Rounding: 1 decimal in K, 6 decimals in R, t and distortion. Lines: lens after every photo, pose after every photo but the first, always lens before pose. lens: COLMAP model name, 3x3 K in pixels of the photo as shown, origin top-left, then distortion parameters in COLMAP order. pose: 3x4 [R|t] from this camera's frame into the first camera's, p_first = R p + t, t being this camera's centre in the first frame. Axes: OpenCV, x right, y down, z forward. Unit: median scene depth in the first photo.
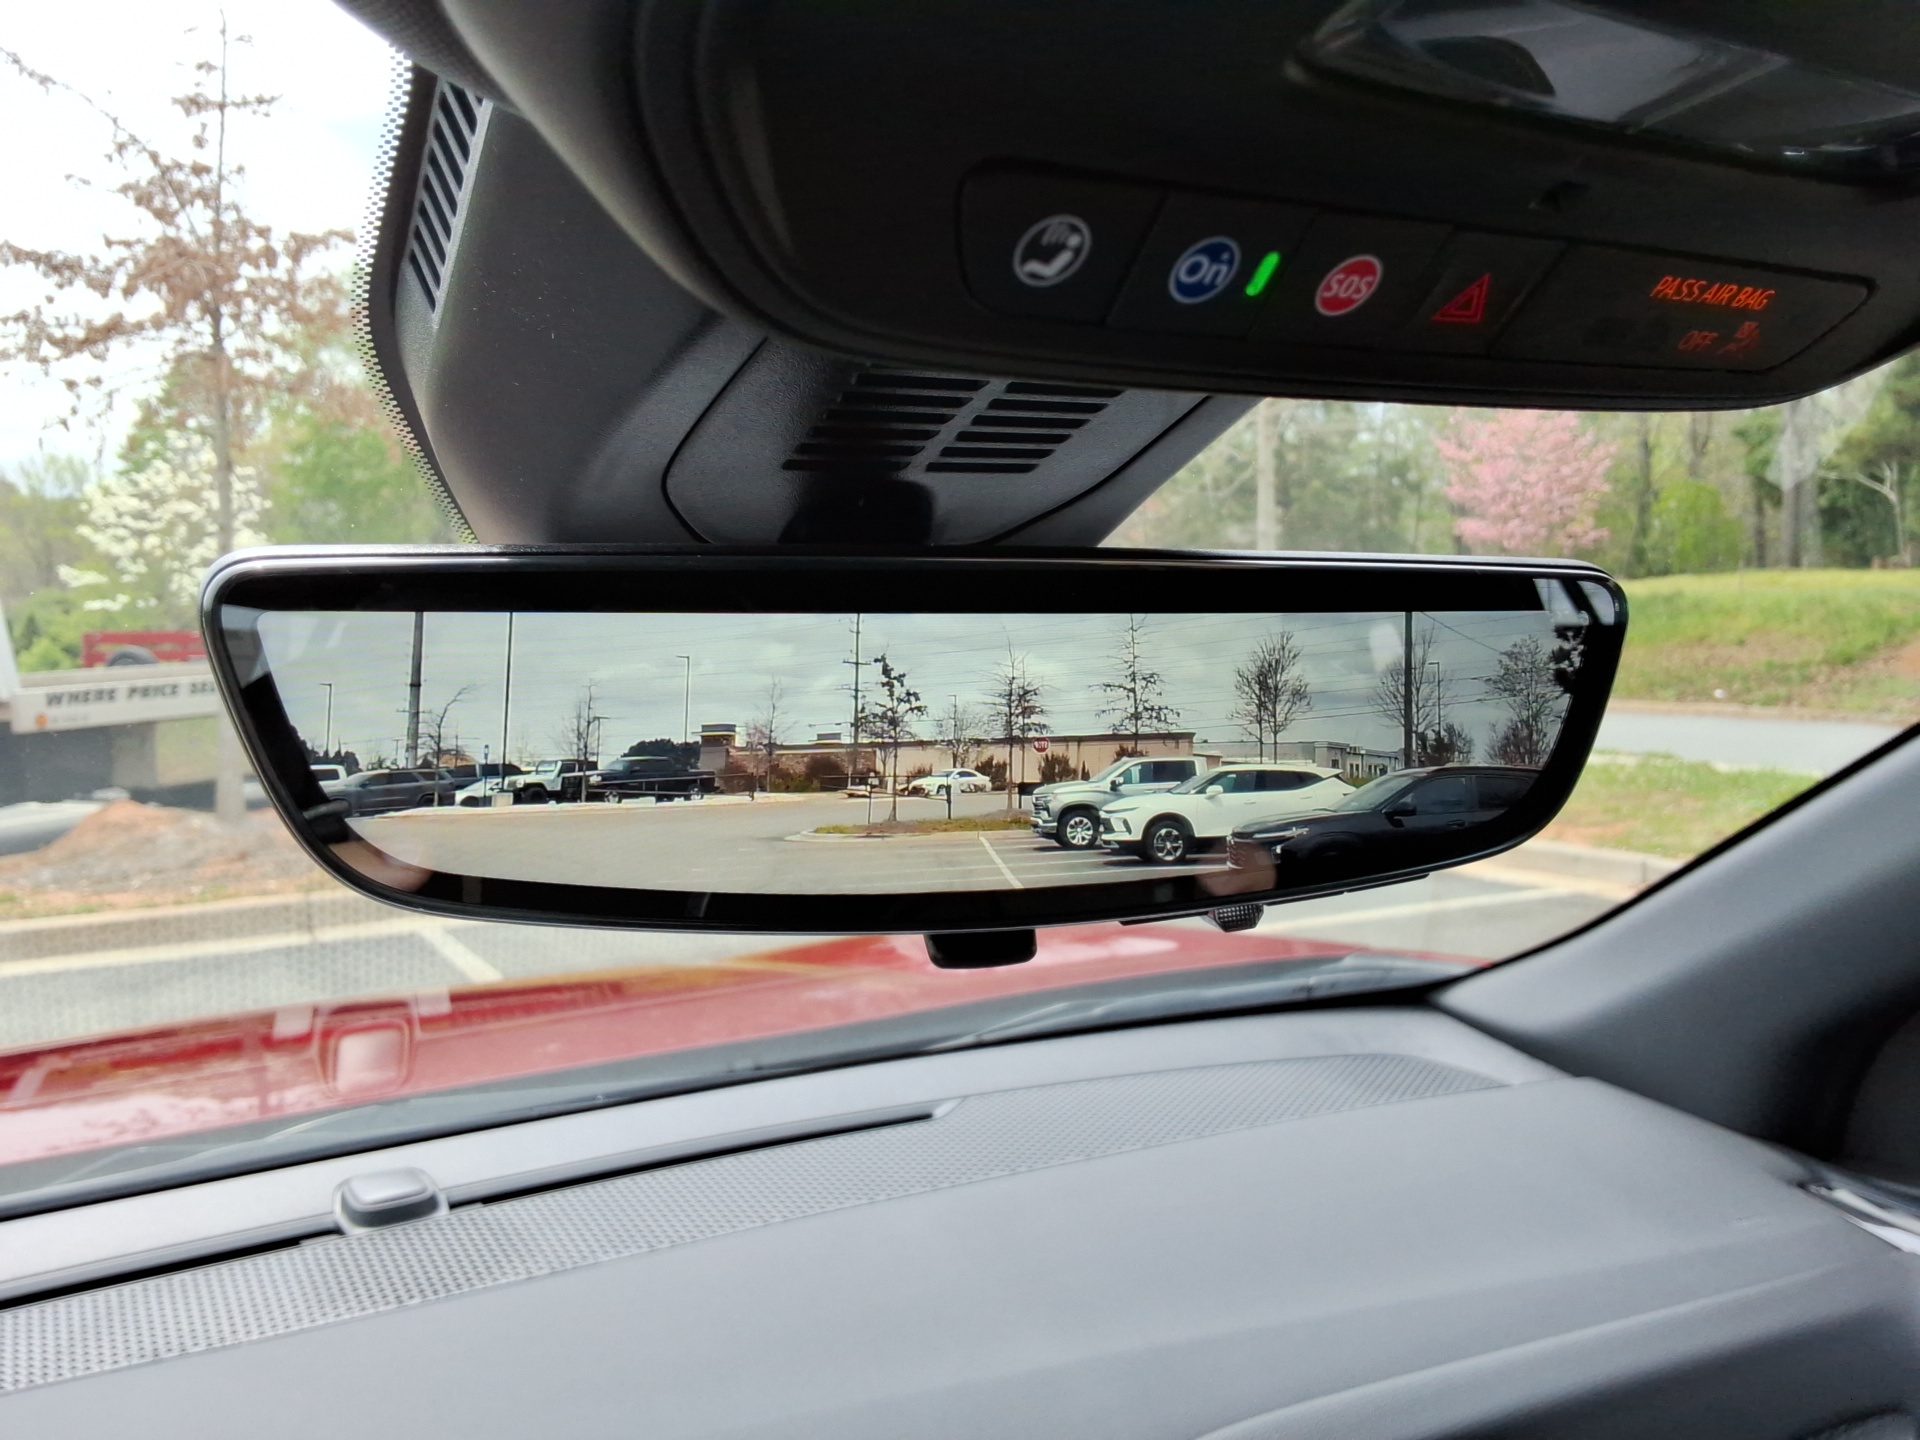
lens RADIAL K [[1553.3, 0, 944.0], [0, 1553.3, 686.3], [0, 0, 1]] dist [0.095893, -0.150257]
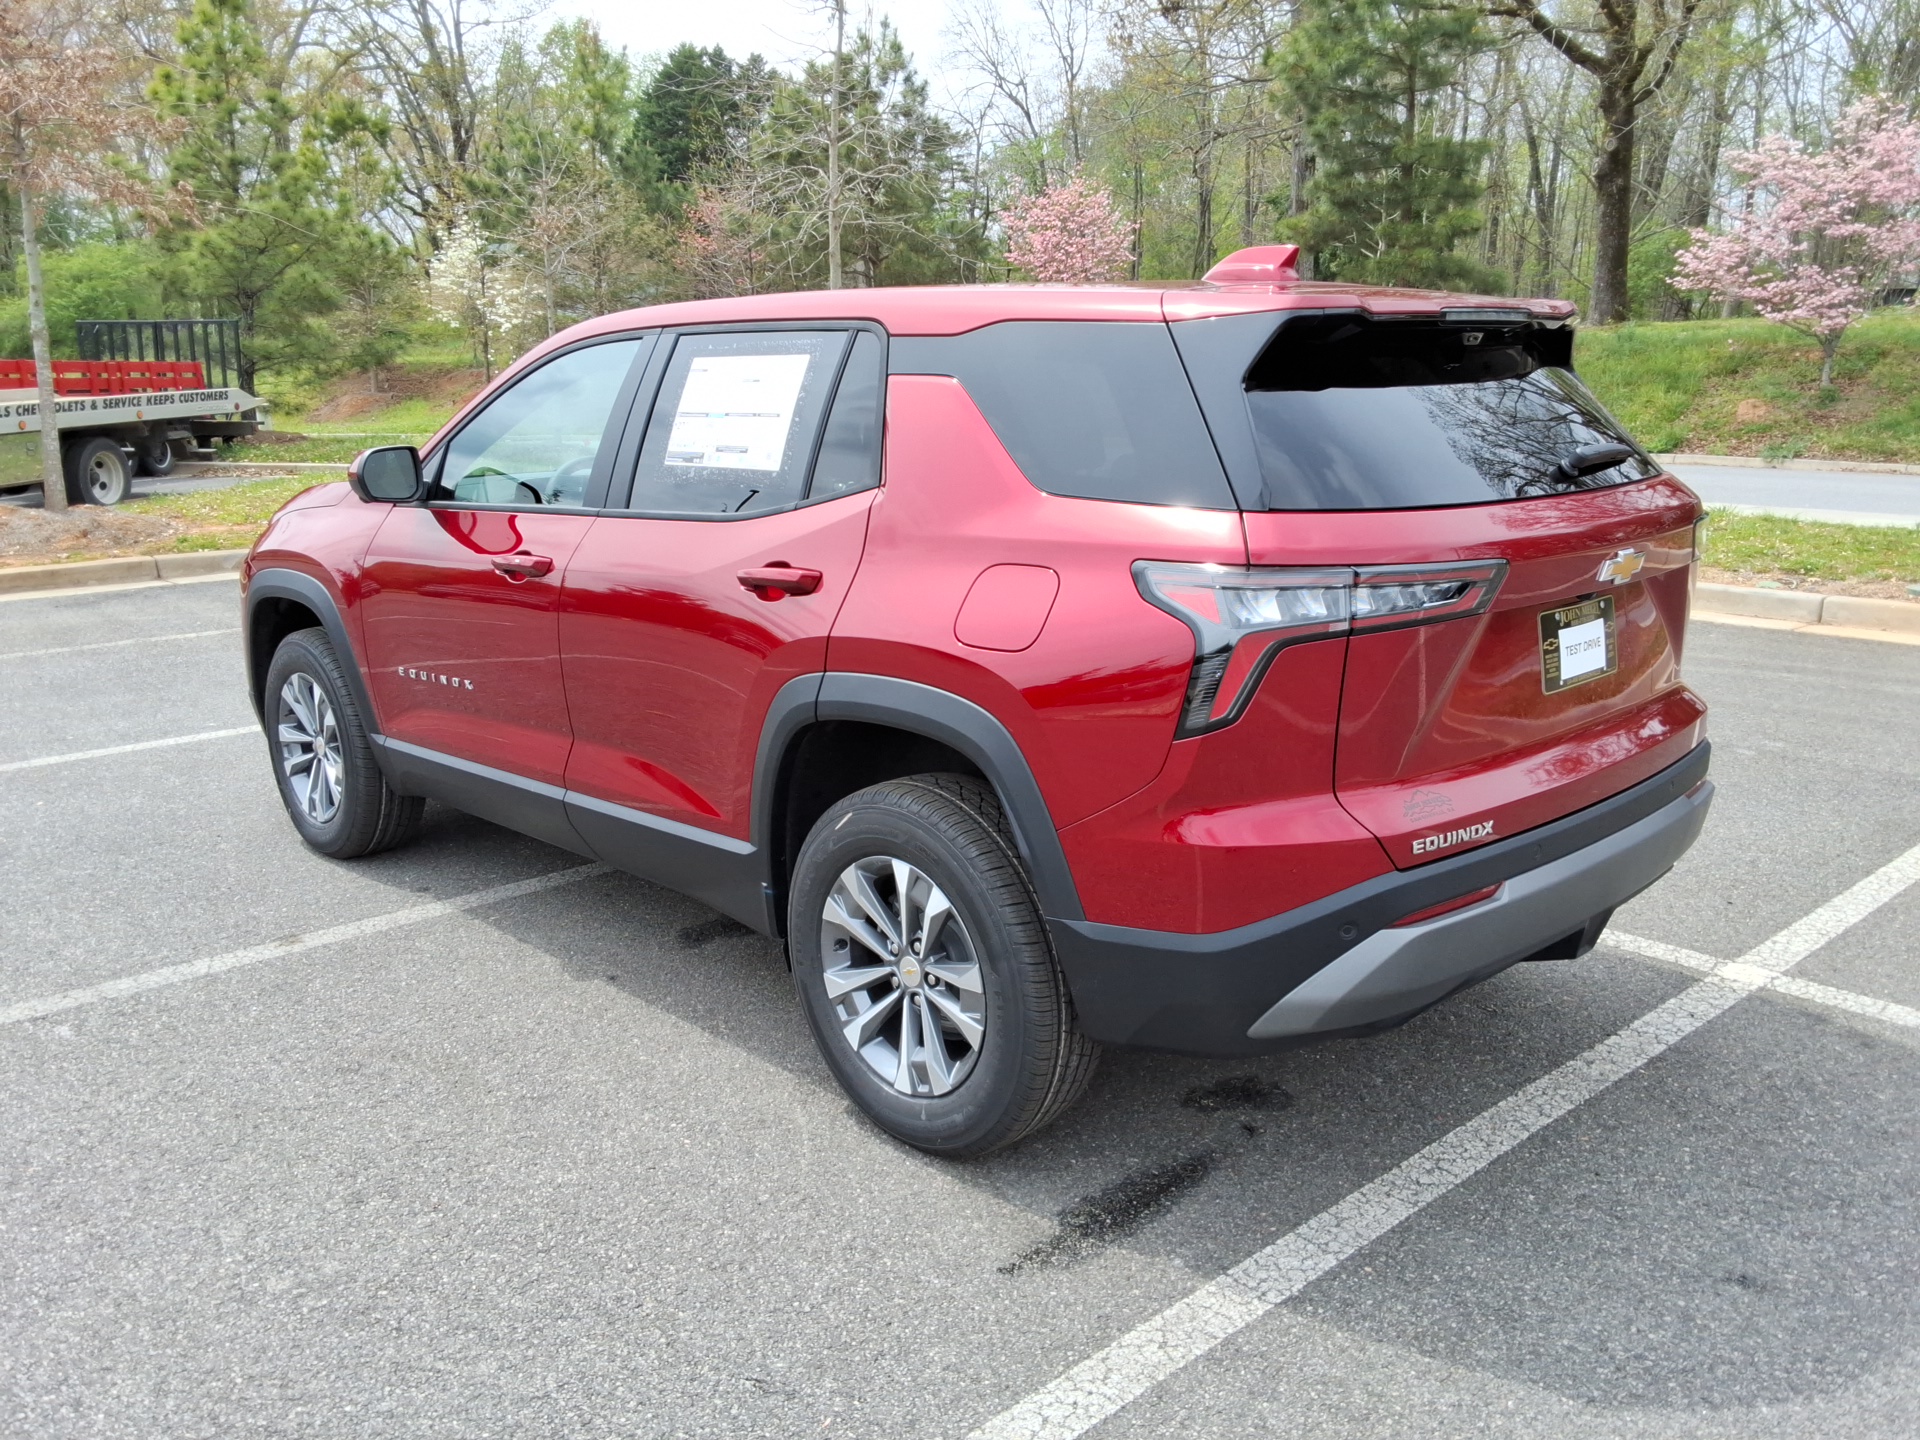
lens RADIAL K [[1553.3, 0, 978.1], [0, 1553.3, 674.7], [0, 0, 1]] dist [0.095893, -0.150257]
pose [[0.967039, -0.038252, 0.251739, -0.016159], [-0.001620, 0.987707, 0.156309, 0.004674], [-0.254624, -0.151564, 0.955089, -0.207576]]
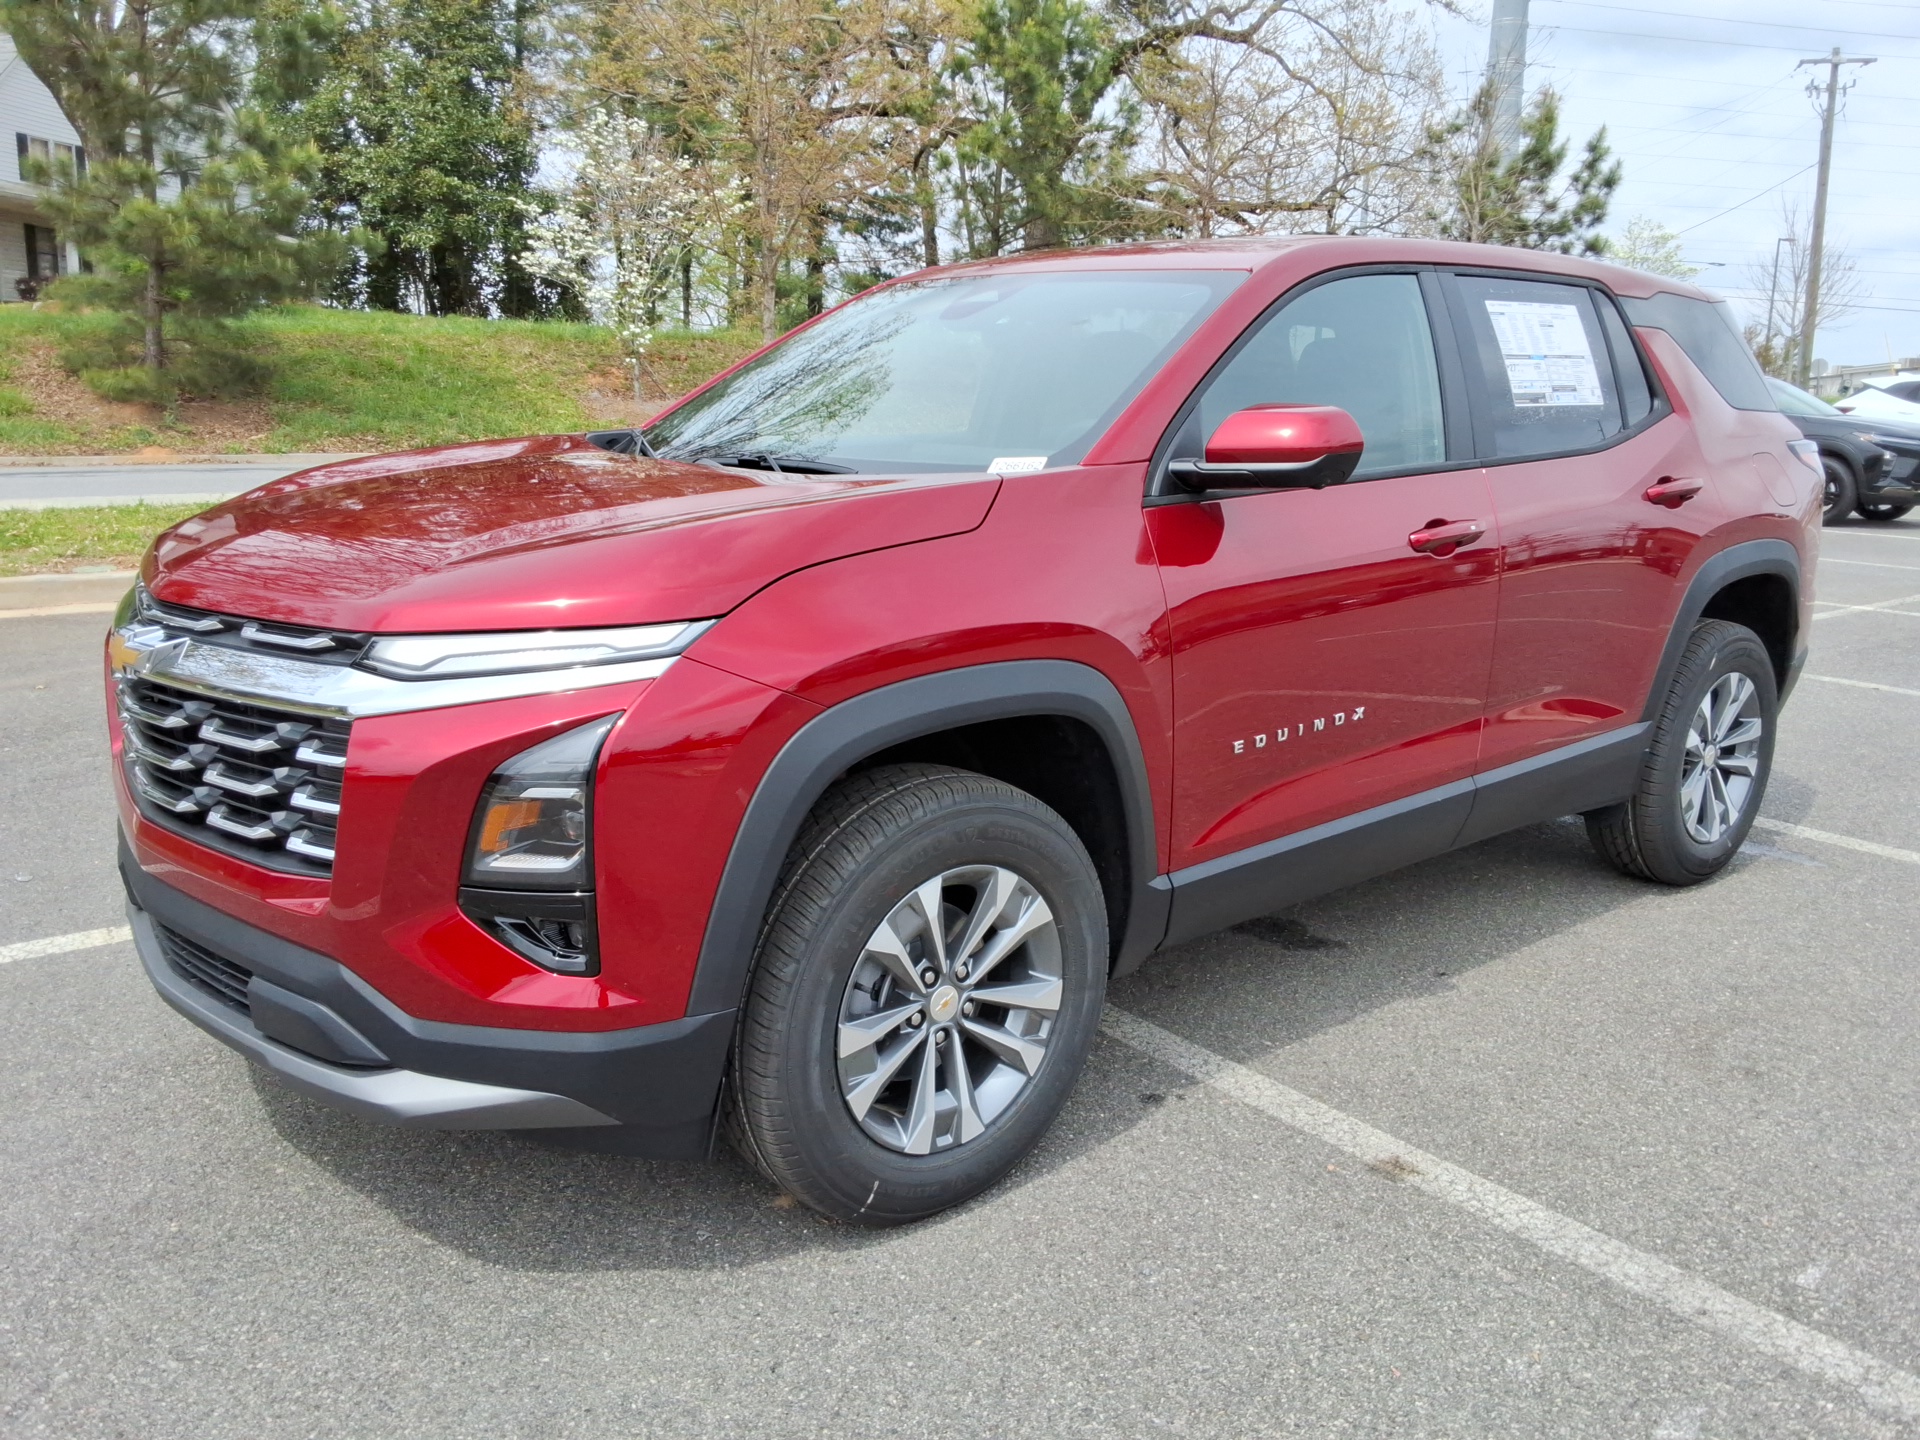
lens RADIAL K [[1553.3, 0, 986.3], [0, 1553.3, 684.9], [0, 0, 1]] dist [0.095893, -0.150257]
pose [[-0.198293, -0.175990, 0.964213, -0.155507], [0.015558, 0.983059, 0.182630, 0.006232], [-0.980019, 0.051215, -0.192195, 0.043173]]
